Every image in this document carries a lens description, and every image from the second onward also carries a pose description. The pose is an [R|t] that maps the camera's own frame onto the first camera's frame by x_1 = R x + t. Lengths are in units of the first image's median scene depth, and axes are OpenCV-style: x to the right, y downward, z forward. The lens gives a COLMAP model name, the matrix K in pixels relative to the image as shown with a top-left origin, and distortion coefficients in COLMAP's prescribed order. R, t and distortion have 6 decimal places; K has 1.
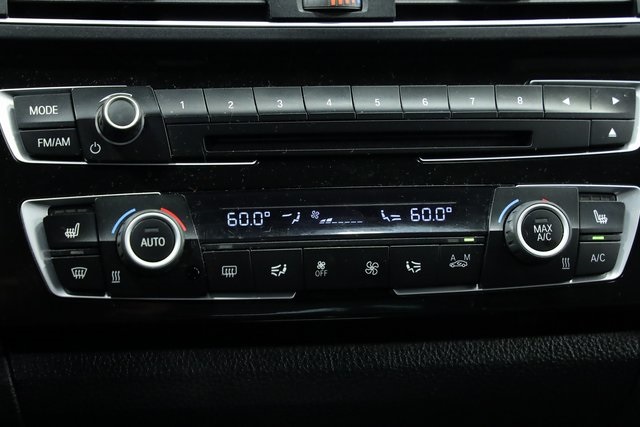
lens RADIAL K [[1912.1, 0, 322.5], [0, 1912.1, 216.5], [0, 0, 1]] dist [0.710414, 0.000000]
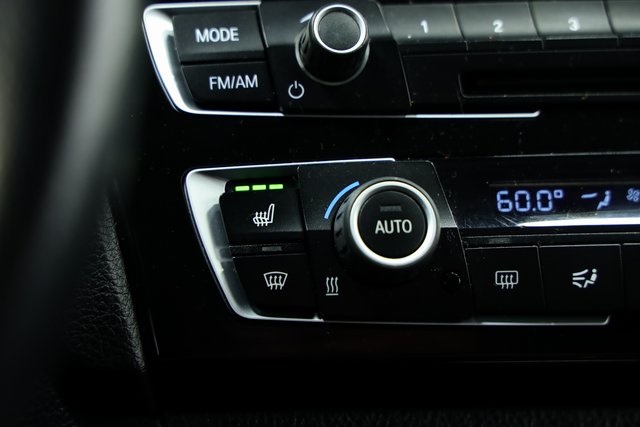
lens RADIAL K [[1912.1, 0, 318.7], [0, 1912.1, 210.3], [0, 0, 1]] dist [0.710414, 0.000000]
pose [[0.999923, -0.012238, -0.001950, -0.108958], [0.011948, 0.993821, -0.110348, 0.075235], [0.003289, 0.110316, 0.993891, 0.365661]]
